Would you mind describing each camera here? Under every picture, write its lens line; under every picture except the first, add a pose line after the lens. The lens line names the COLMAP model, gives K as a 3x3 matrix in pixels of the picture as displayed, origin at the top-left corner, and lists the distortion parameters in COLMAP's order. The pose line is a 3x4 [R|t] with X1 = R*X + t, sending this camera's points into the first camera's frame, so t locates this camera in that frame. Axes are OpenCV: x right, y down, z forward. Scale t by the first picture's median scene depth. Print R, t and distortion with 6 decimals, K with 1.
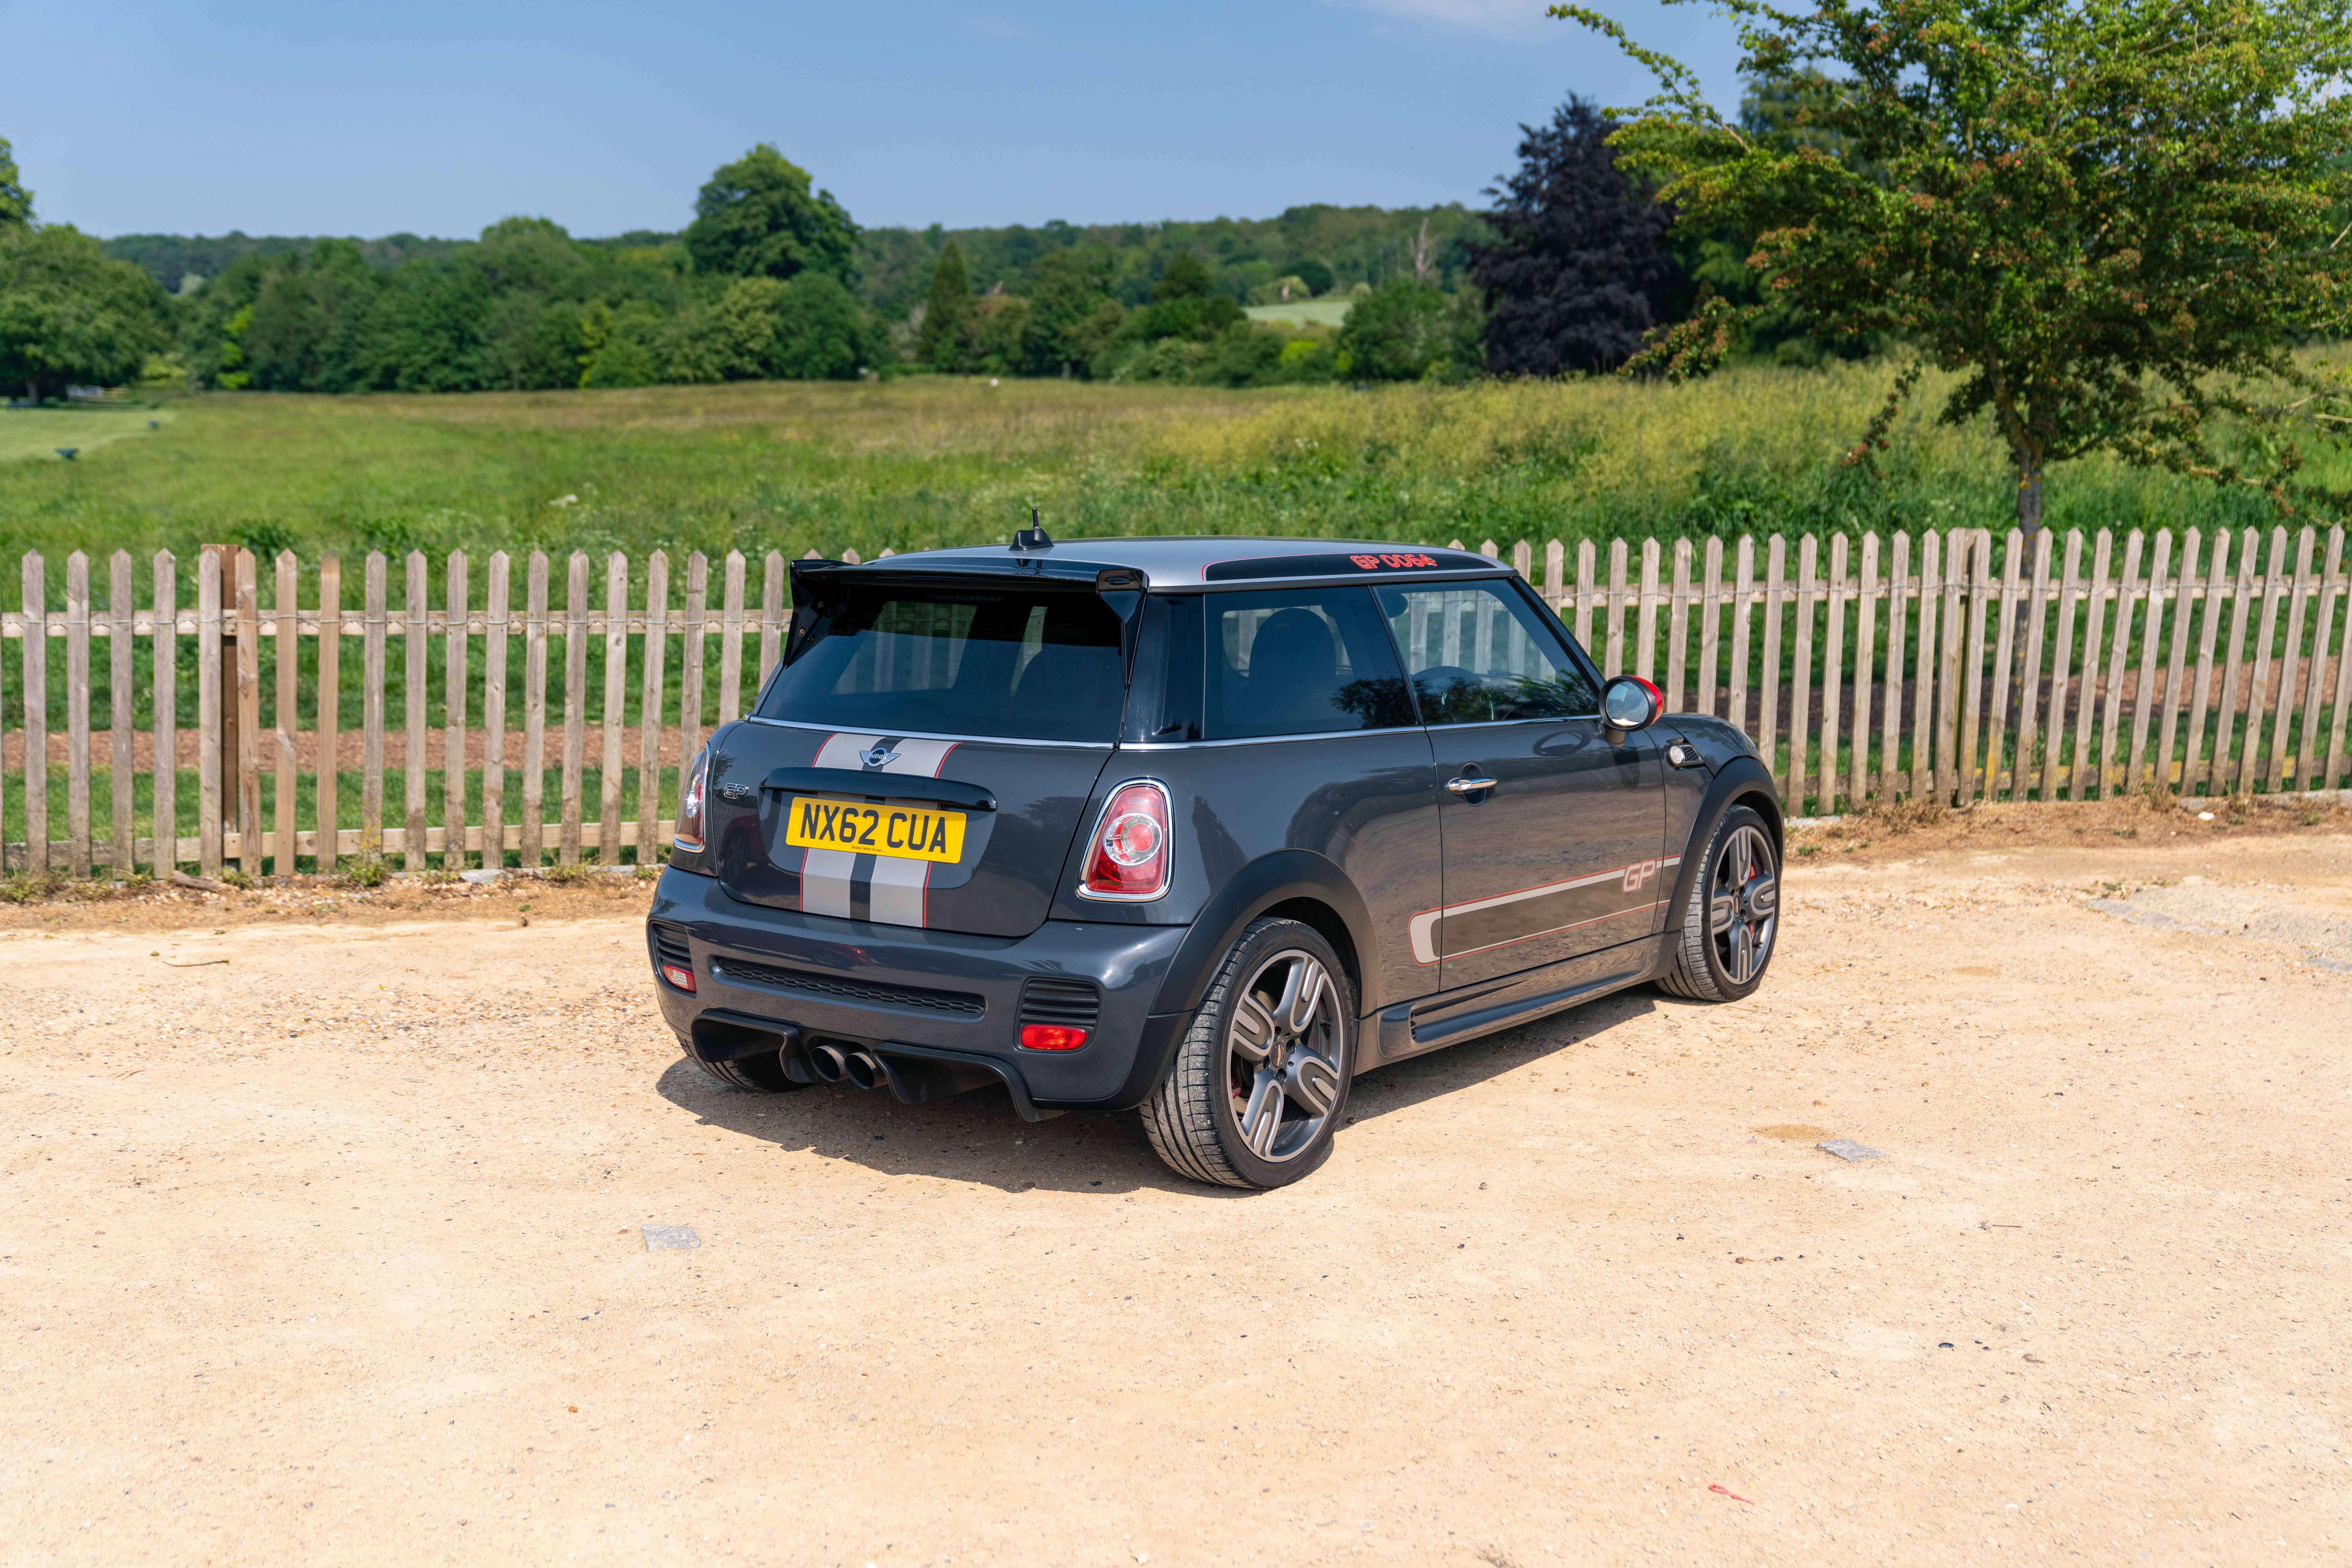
lens RADIAL K [[2595.2, 0, 1176.0], [0, 2595.2, 784.0], [0, 0, 1]] dist [0.012129, -0.005685]
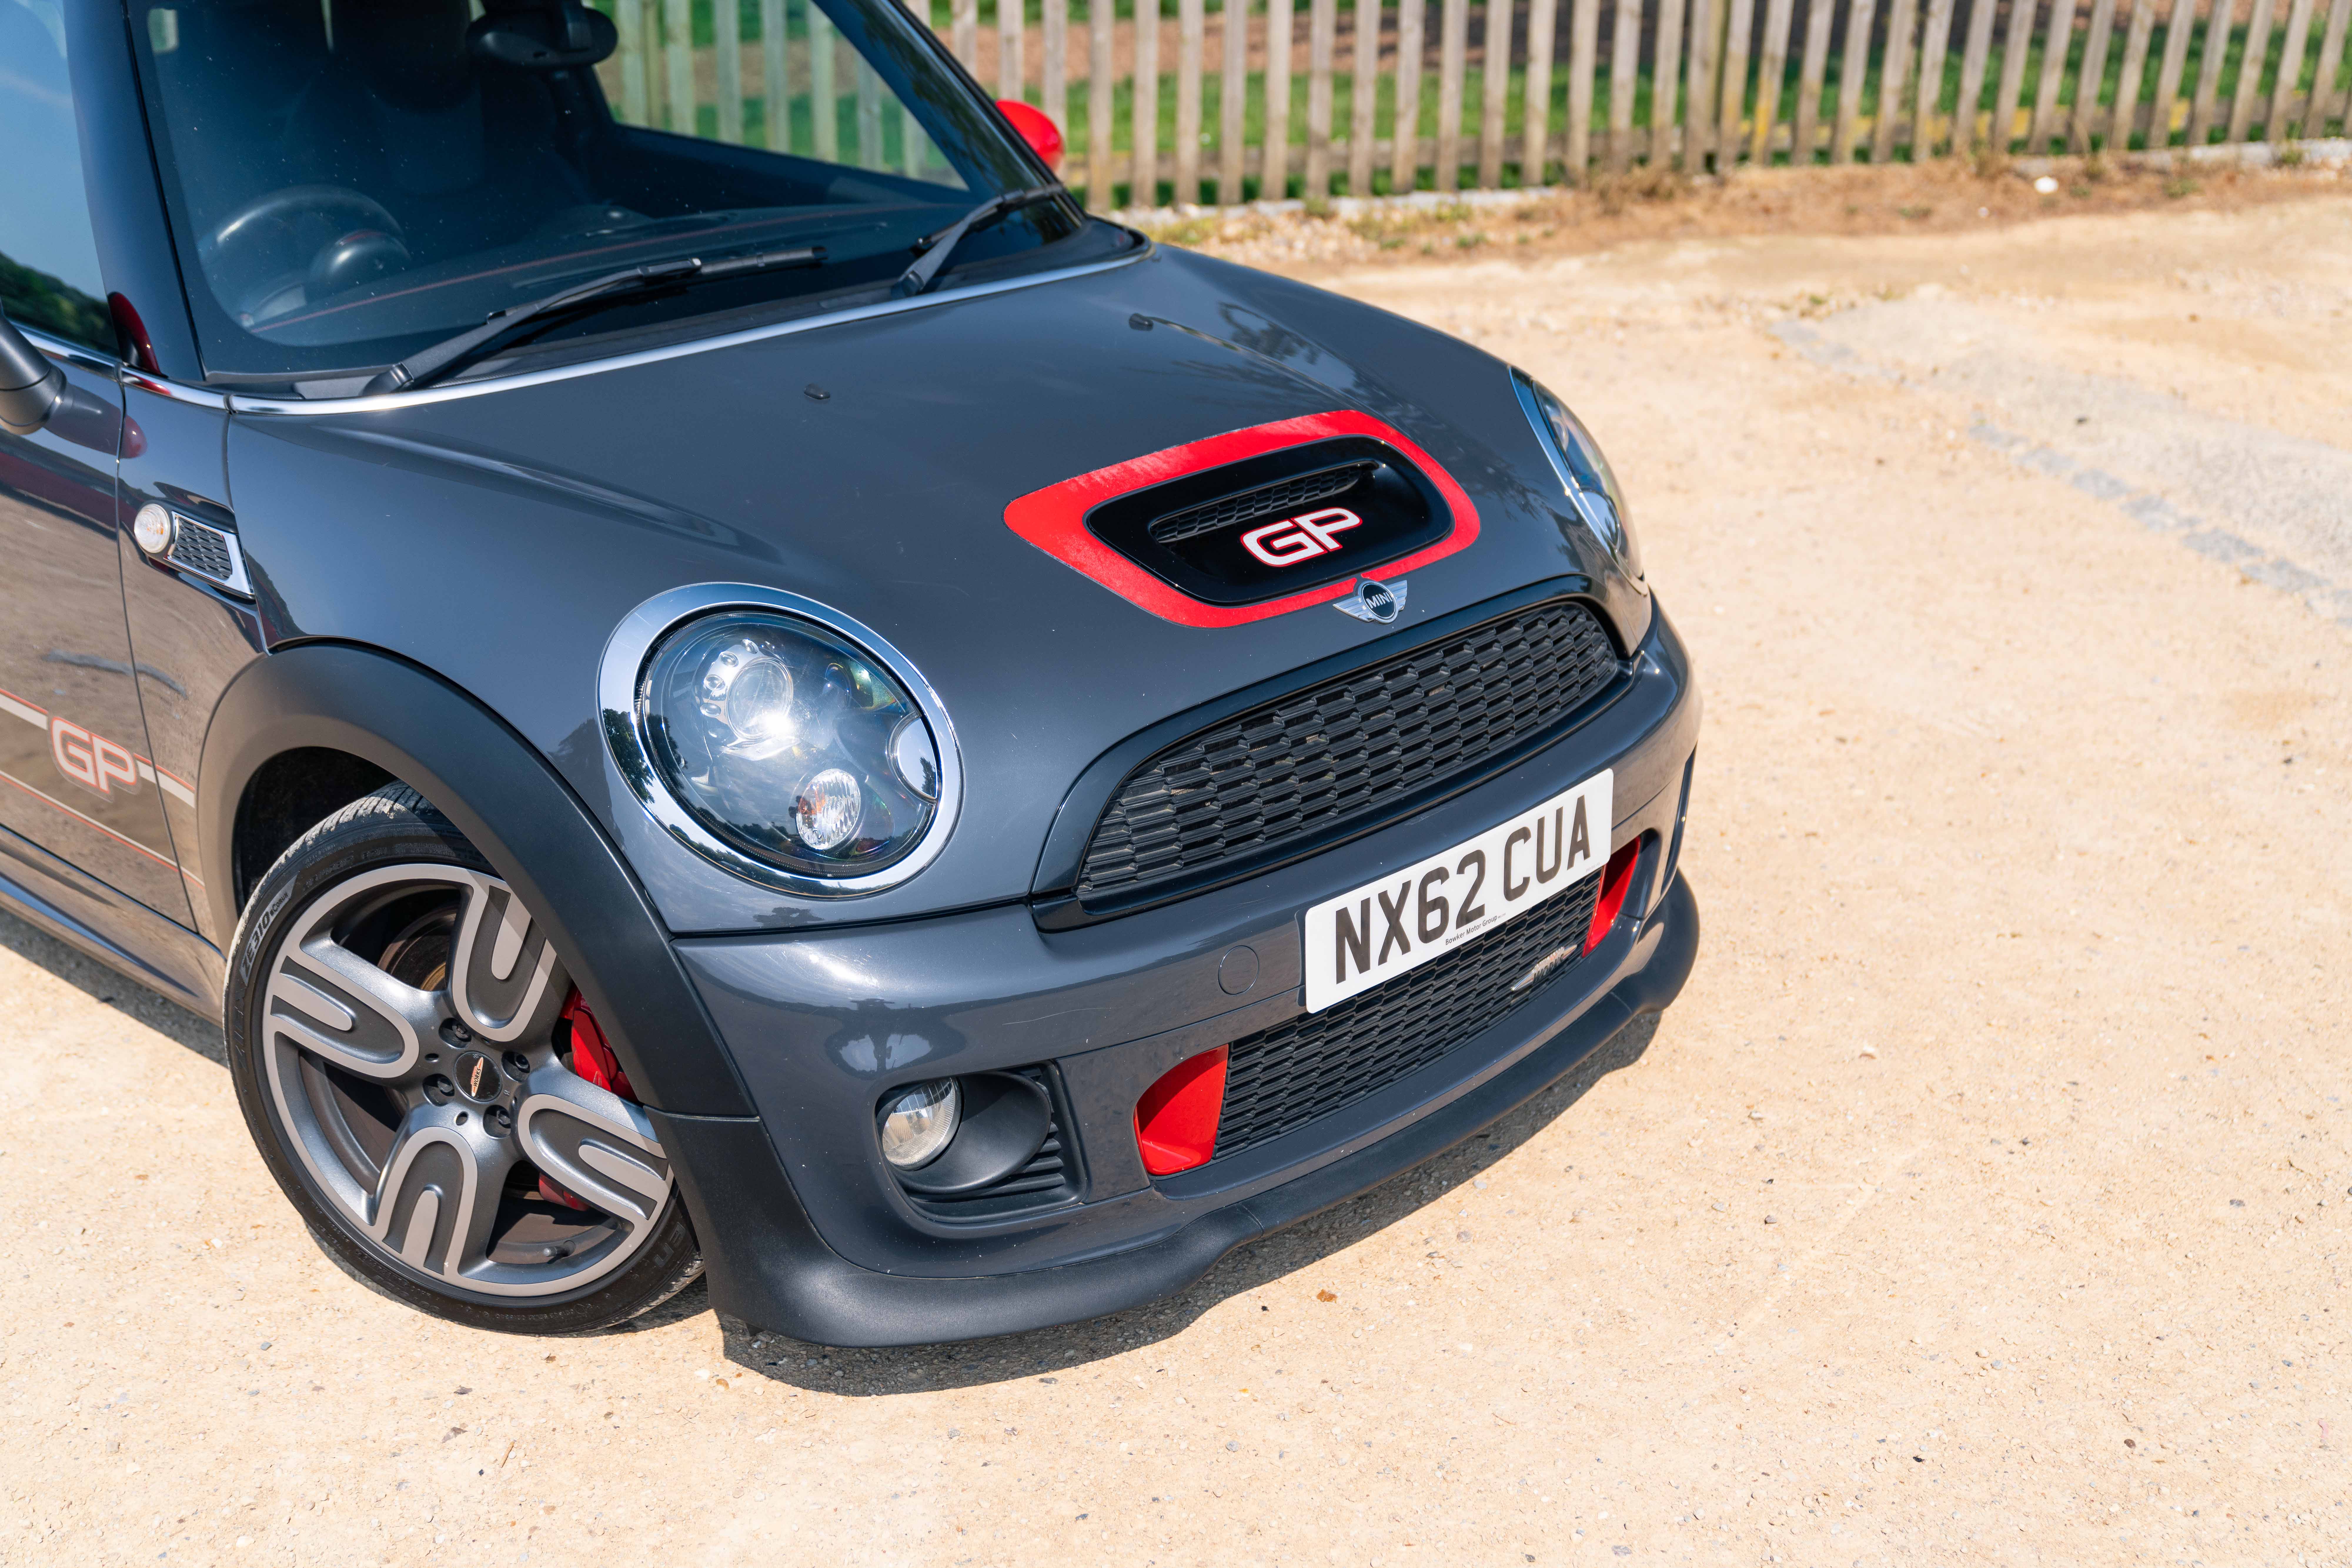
lens RADIAL K [[2672.8, 0, 1176.0], [0, 2672.8, 784.0], [0, 0, 1]] dist [0.009459, 0.034380]
pose [[0.997534, 0.014009, -0.068774, 0.174479], [0.004279, 0.965919, 0.258809, -0.020004], [0.070056, -0.258465, 0.963477, 0.157341]]
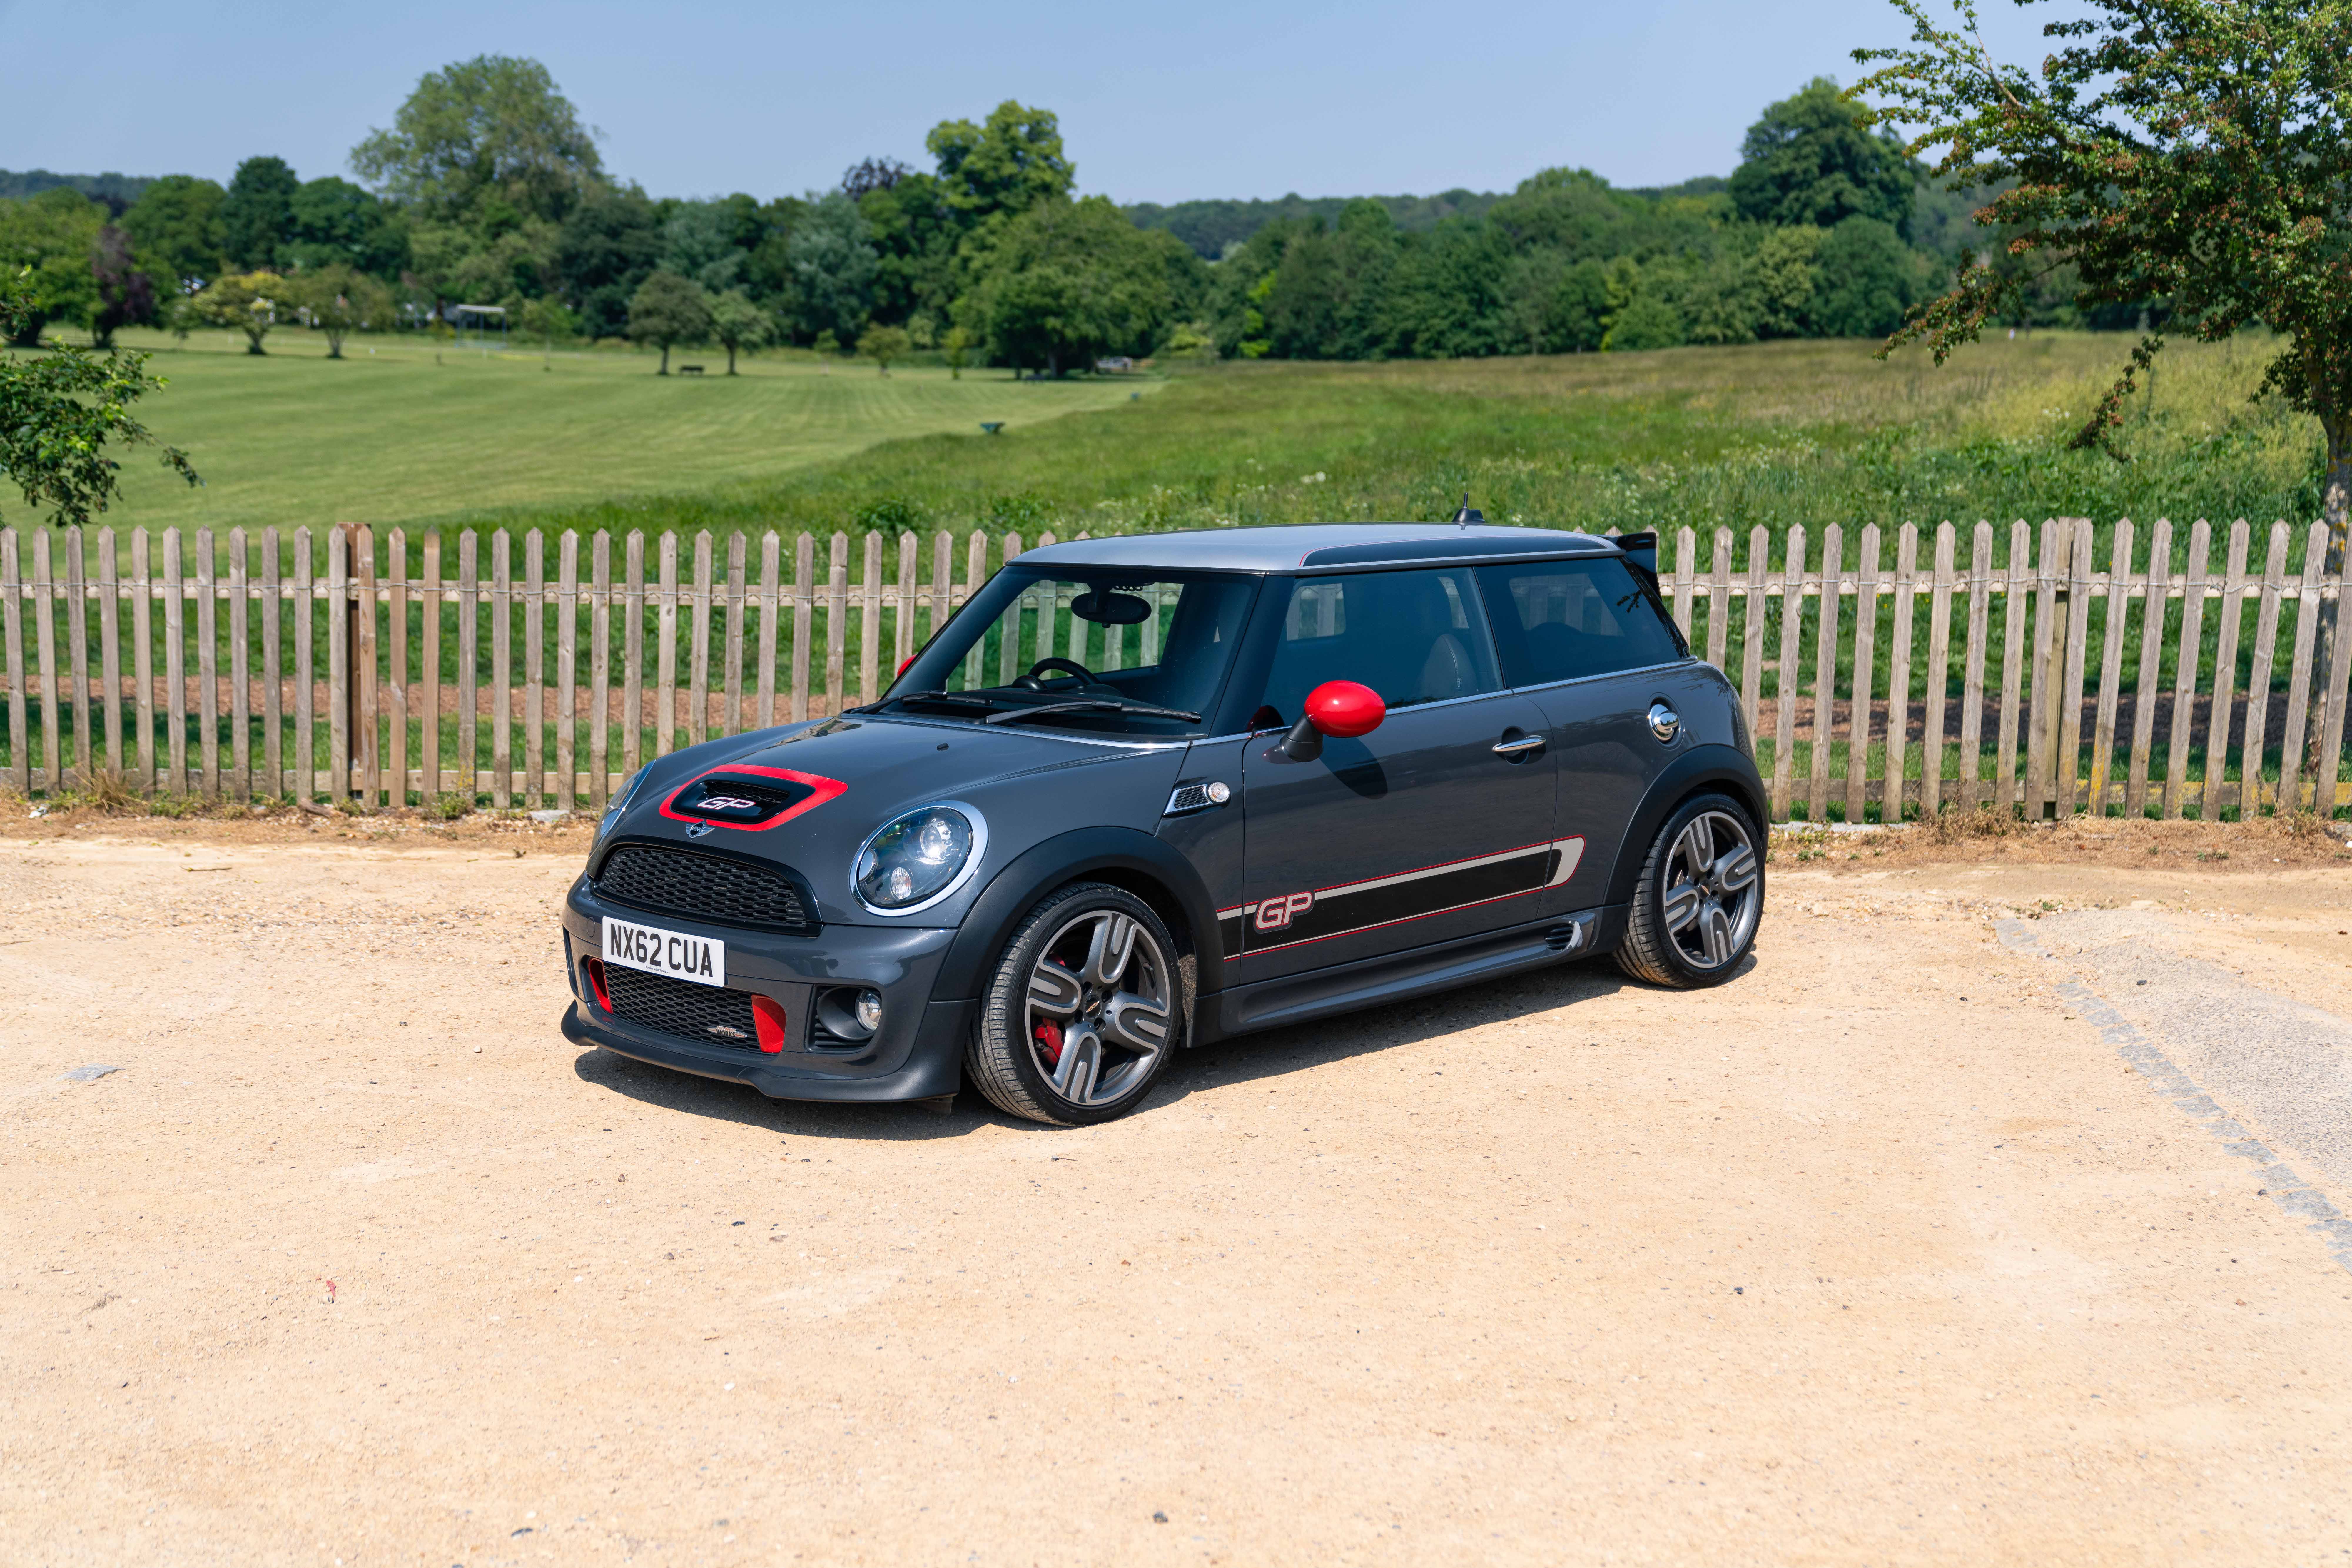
lens RADIAL K [[2844.2, 0, 1187.8], [0, 2844.2, 781.3], [0, 0, 1]] dist [0.013042, 0.035425]
pose [[0.929760, 0.040541, -0.365928, 0.336508], [-0.040635, 0.999146, 0.007446, -0.000192], [0.365918, 0.007946, 0.930613, -0.043018]]
